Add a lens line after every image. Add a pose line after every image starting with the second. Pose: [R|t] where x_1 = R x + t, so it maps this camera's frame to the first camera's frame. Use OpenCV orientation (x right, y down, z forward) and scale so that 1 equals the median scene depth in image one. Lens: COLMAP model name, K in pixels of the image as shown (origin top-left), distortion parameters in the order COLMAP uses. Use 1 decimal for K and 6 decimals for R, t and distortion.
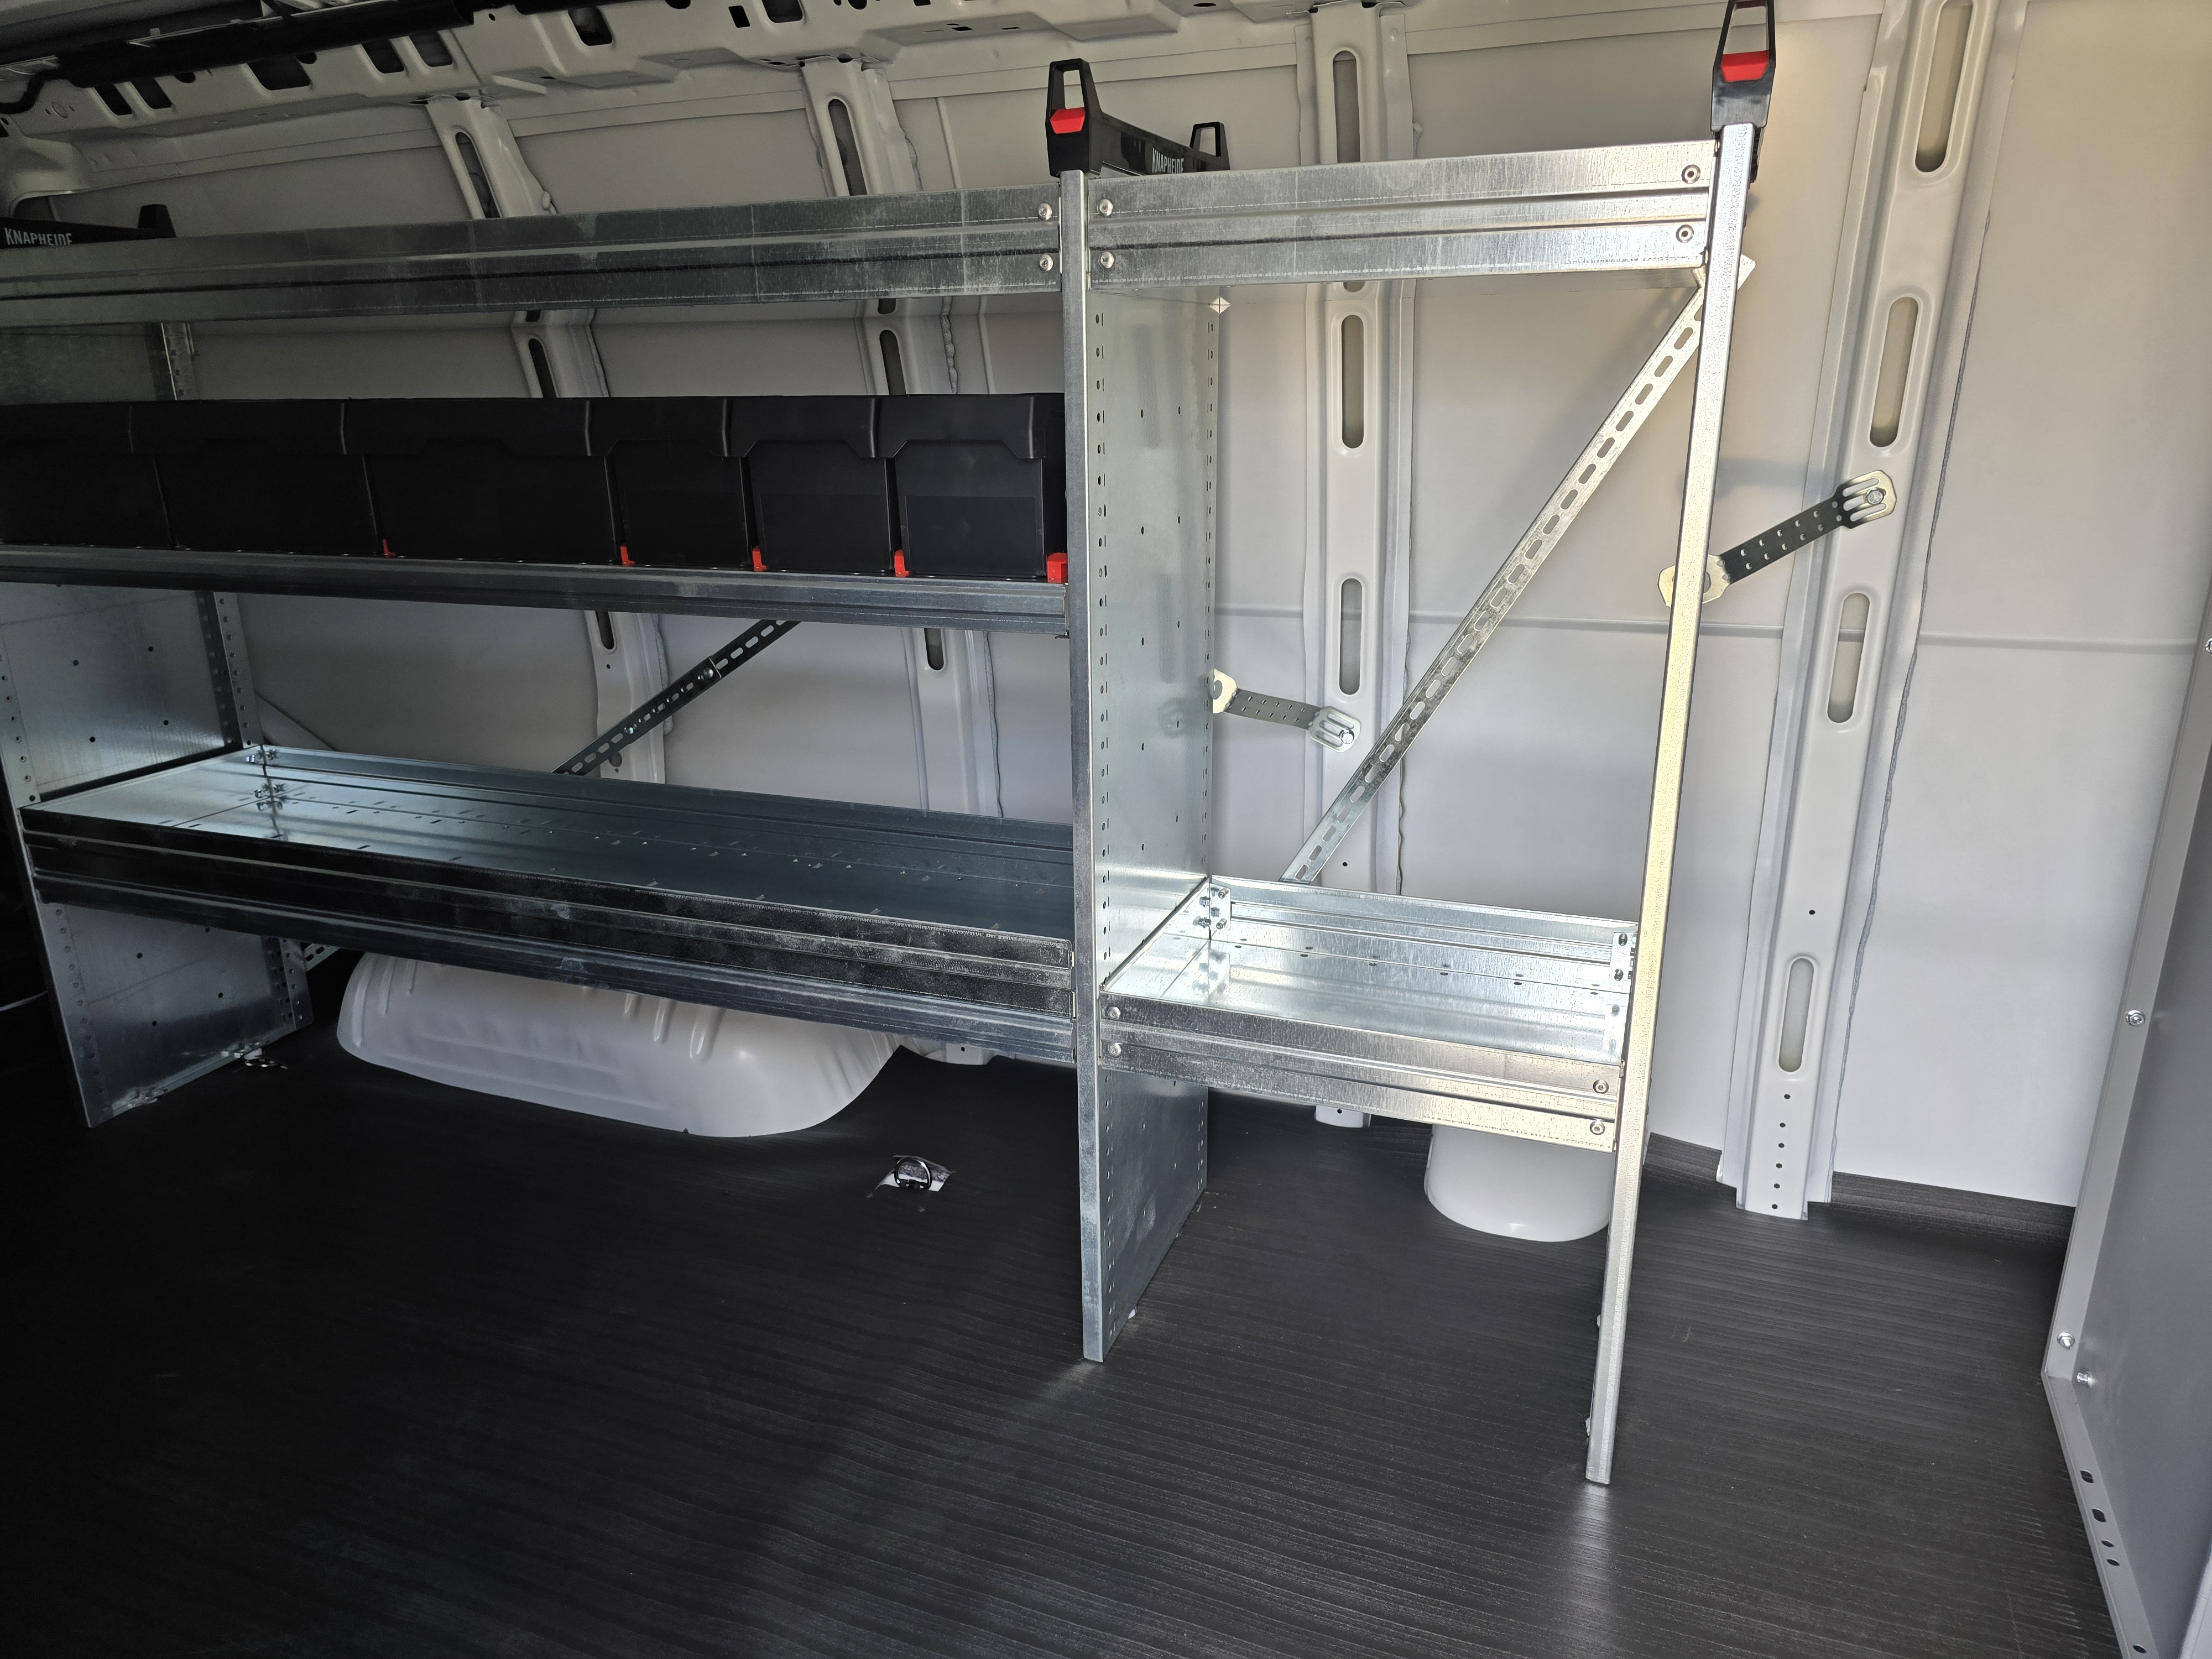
lens RADIAL K [[1469.1, 0, 1105.9], [0, 1469.1, 839.4], [0, 0, 1]] dist [0.044480, -0.043057]
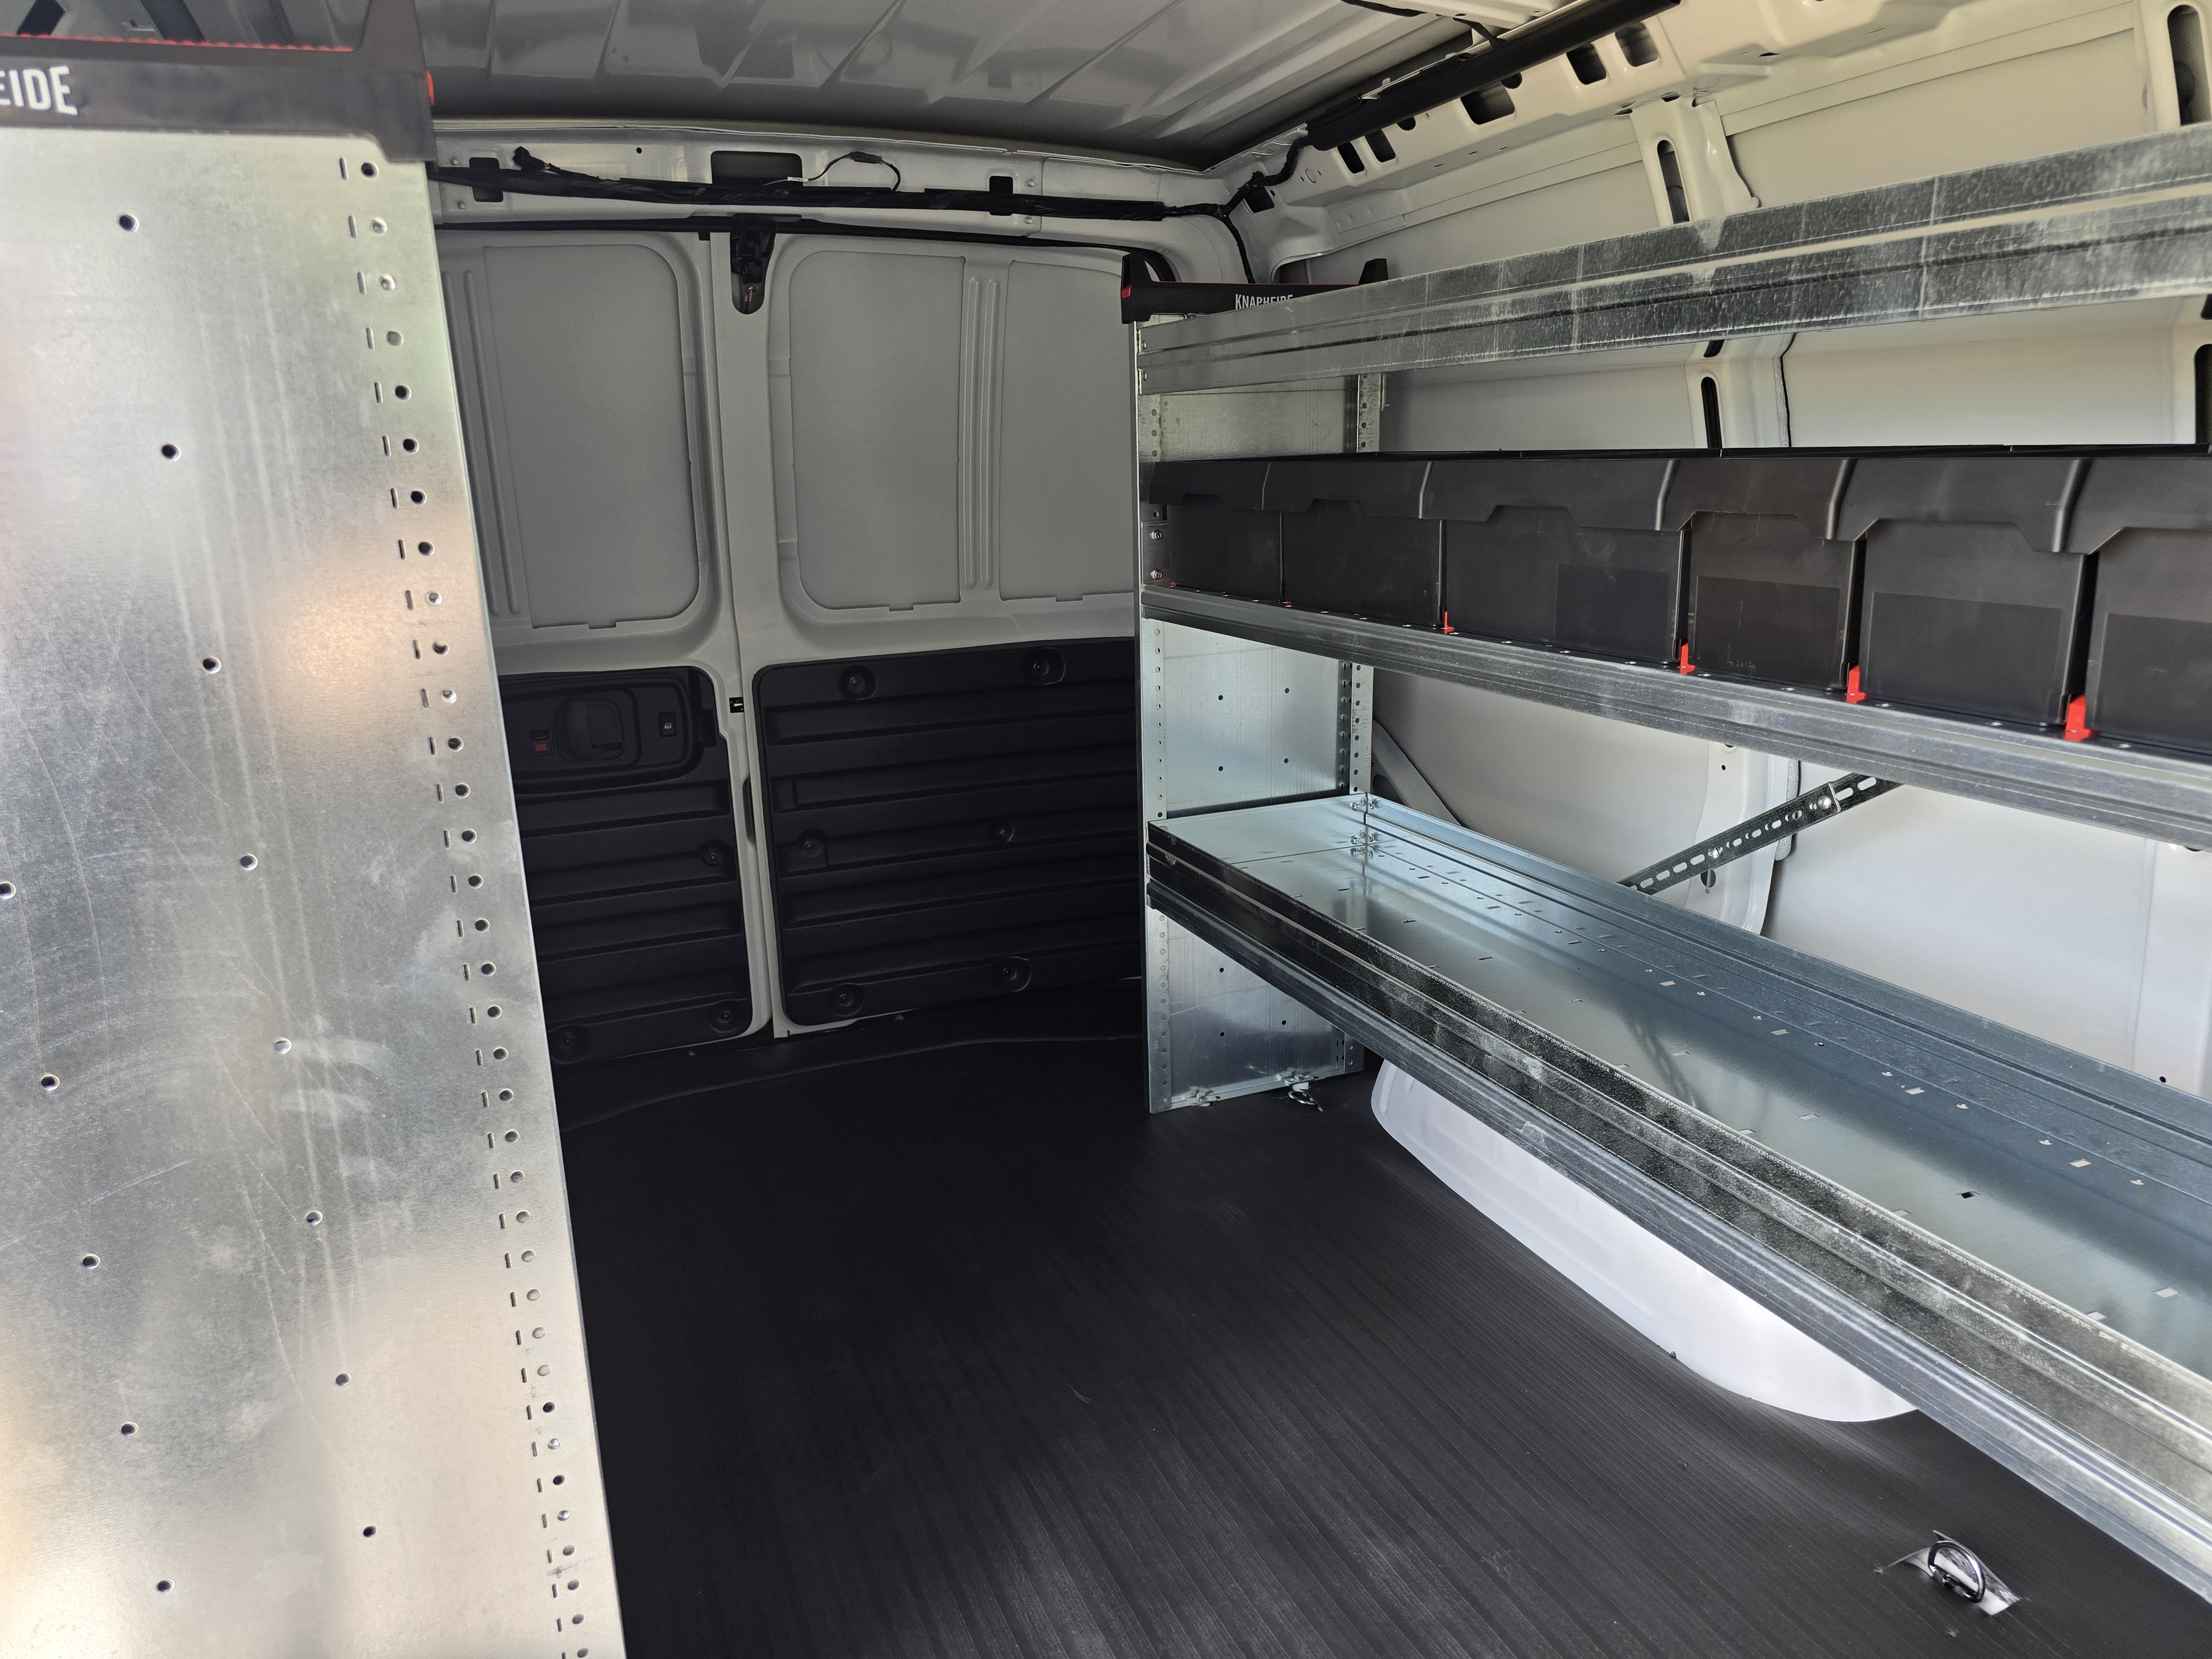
lens RADIAL K [[1469.1, 0, 1105.9], [0, 1469.1, 839.4], [0, 0, 1]] dist [0.044480, -0.043057]
pose [[0.670571, 0.189133, -0.717331, 0.041361], [-0.198780, 0.977405, 0.071883, -0.088822], [0.714718, 0.094388, 0.693015, 0.240070]]
